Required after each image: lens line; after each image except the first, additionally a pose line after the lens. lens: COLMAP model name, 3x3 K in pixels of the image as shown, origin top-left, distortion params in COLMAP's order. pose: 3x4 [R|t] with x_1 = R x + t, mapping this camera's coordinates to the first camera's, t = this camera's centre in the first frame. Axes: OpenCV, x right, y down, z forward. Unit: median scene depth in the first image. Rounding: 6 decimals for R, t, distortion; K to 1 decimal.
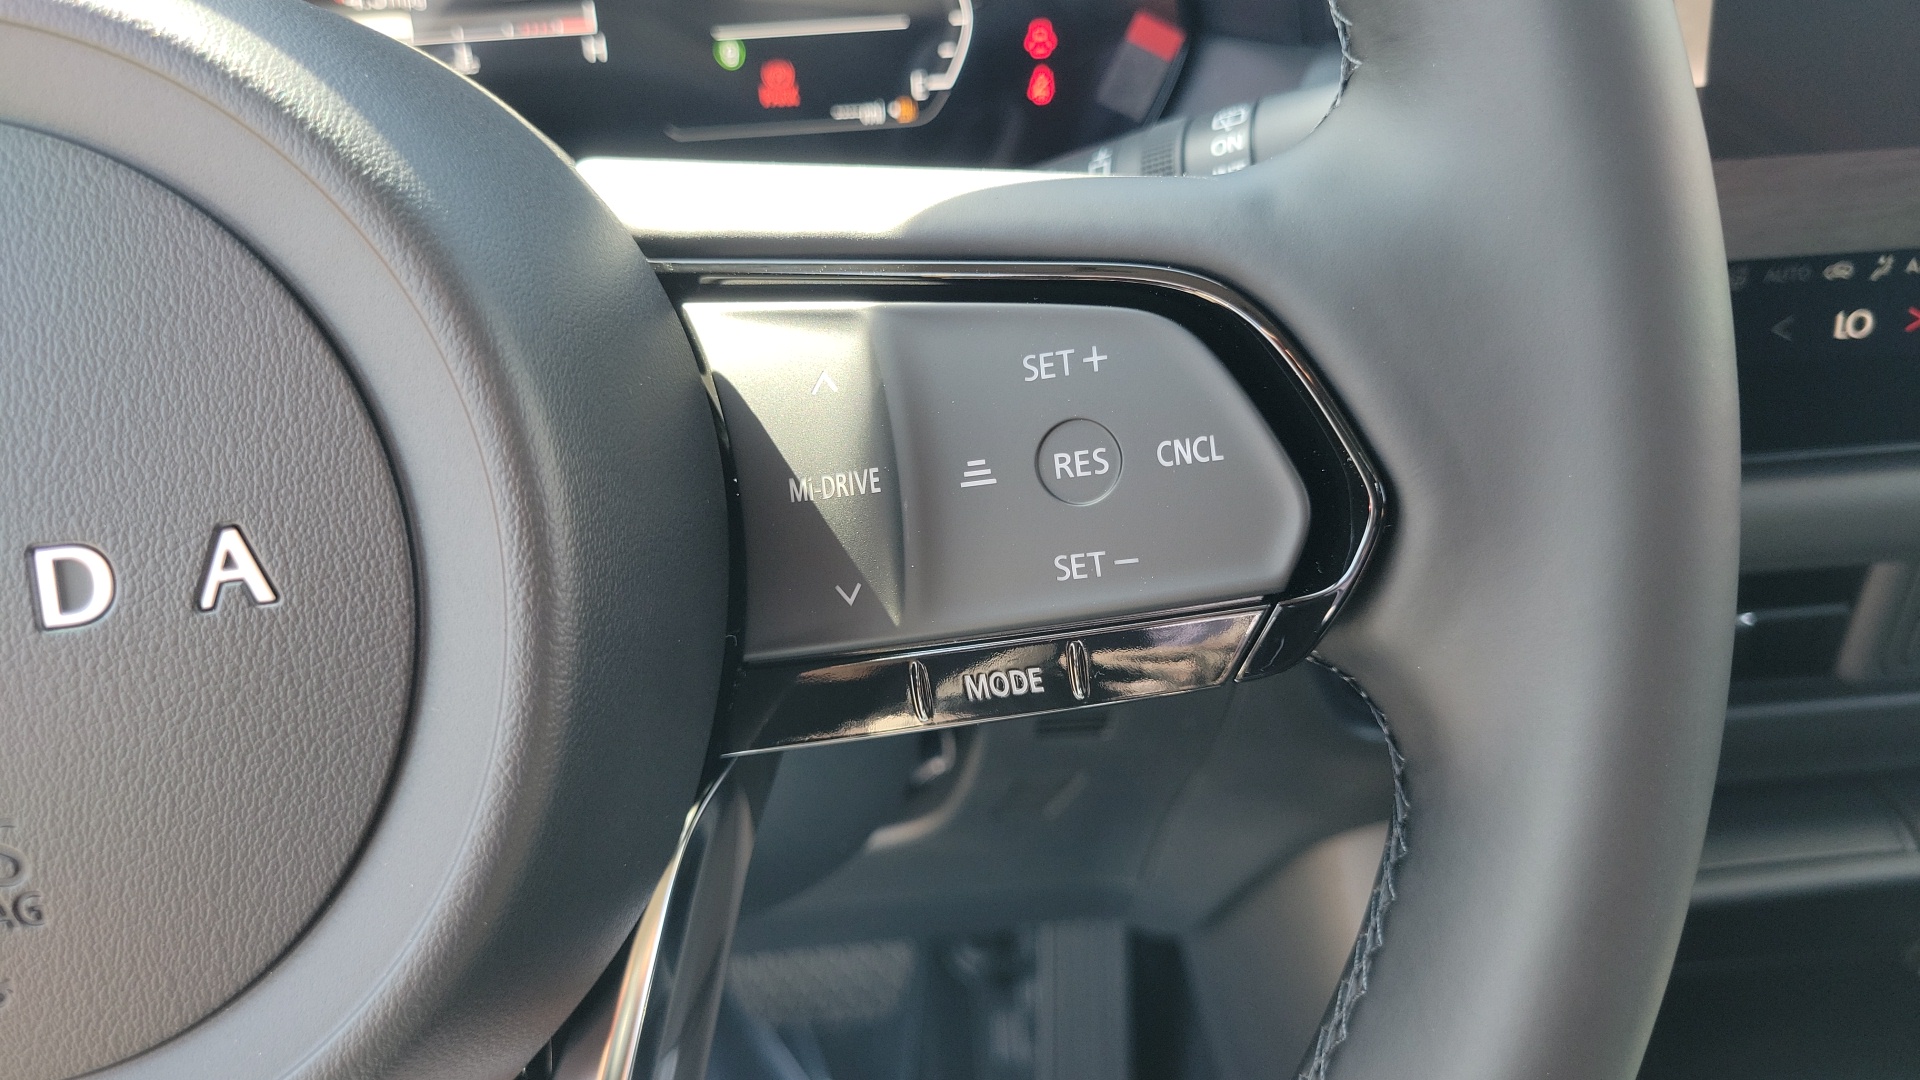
lens RADIAL K [[1538.0, 0, 941.8], [0, 1538.0, 536.1], [0, 0, 1]] dist [-0.012907, -0.005849]
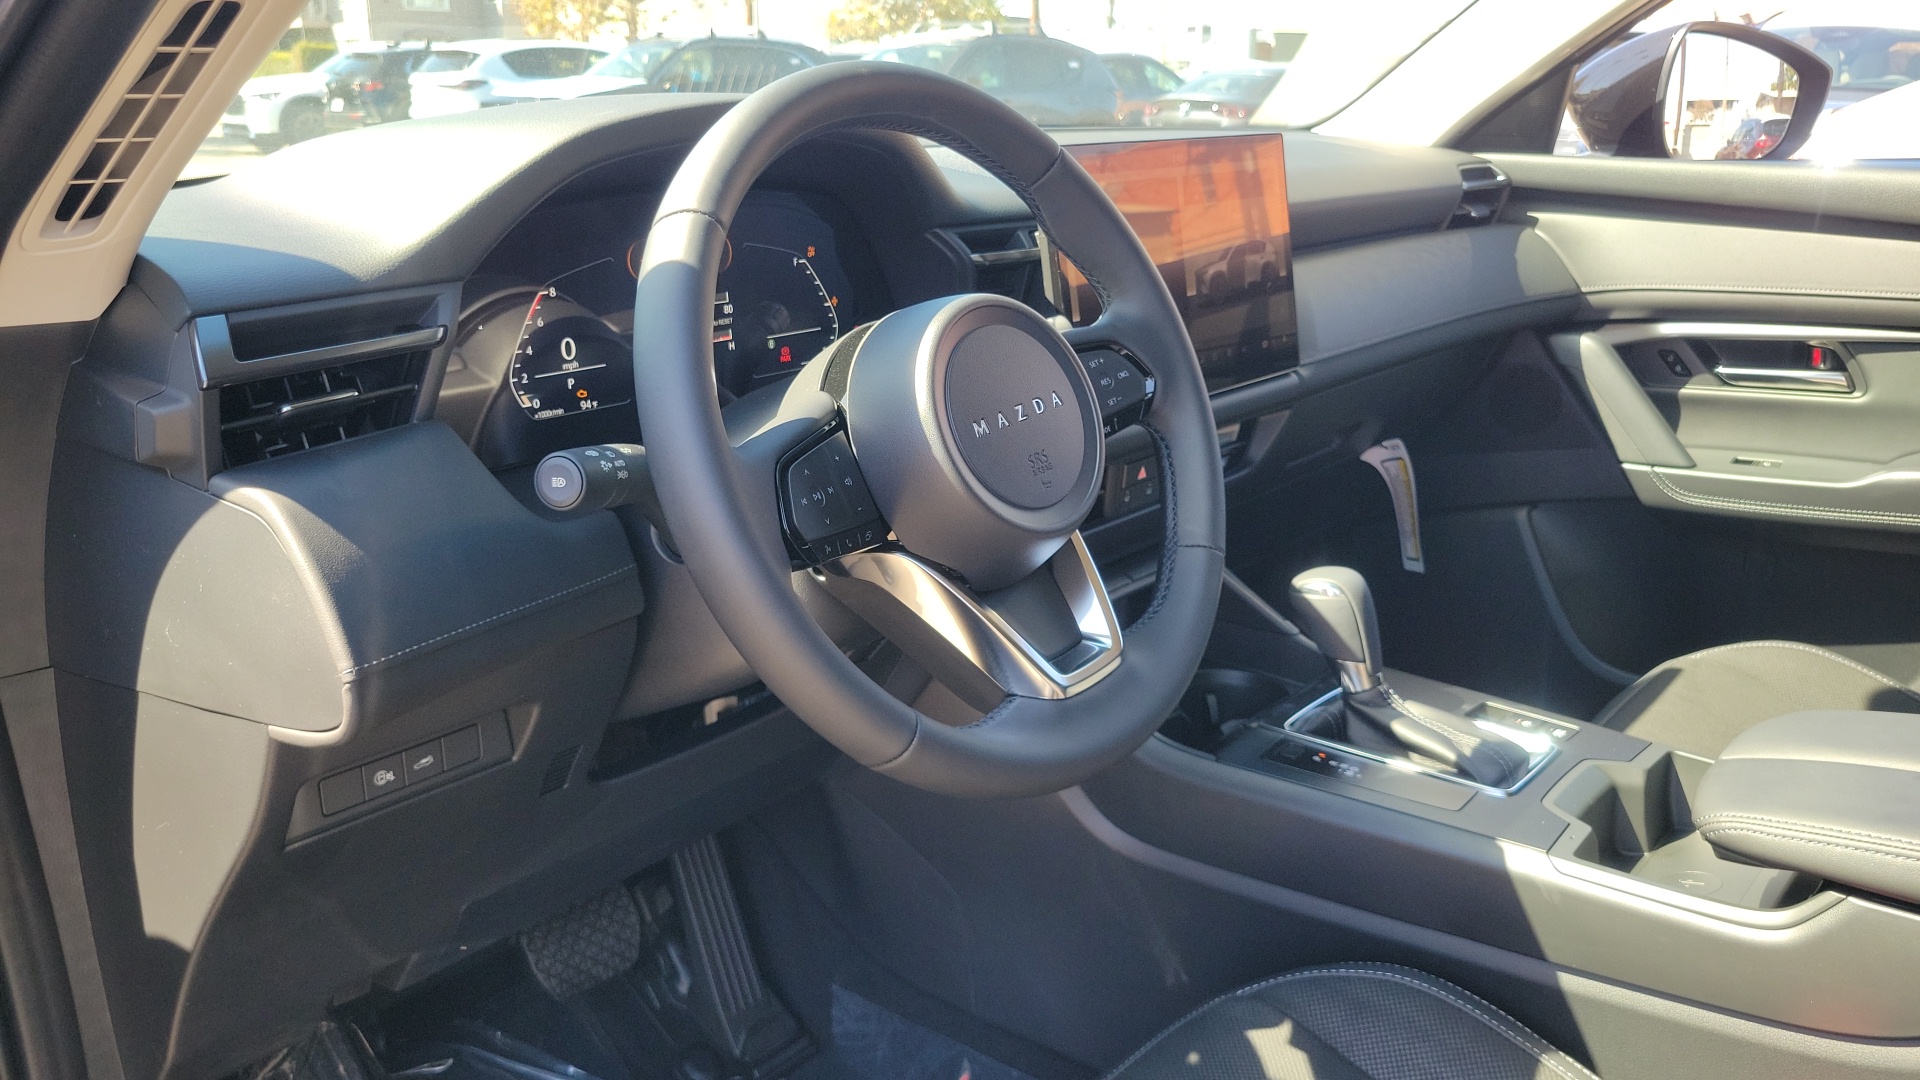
lens RADIAL K [[1434.4, 0, 962.3], [0, 1434.4, 509.6], [0, 0, 1]] dist [0.029064, 0.000130]
pose [[0.704764, -0.156382, 0.691992, -3.249345], [0.311270, 0.944665, -0.103531, 0.602987], [-0.637510, 0.288362, 0.714443, -1.717881]]
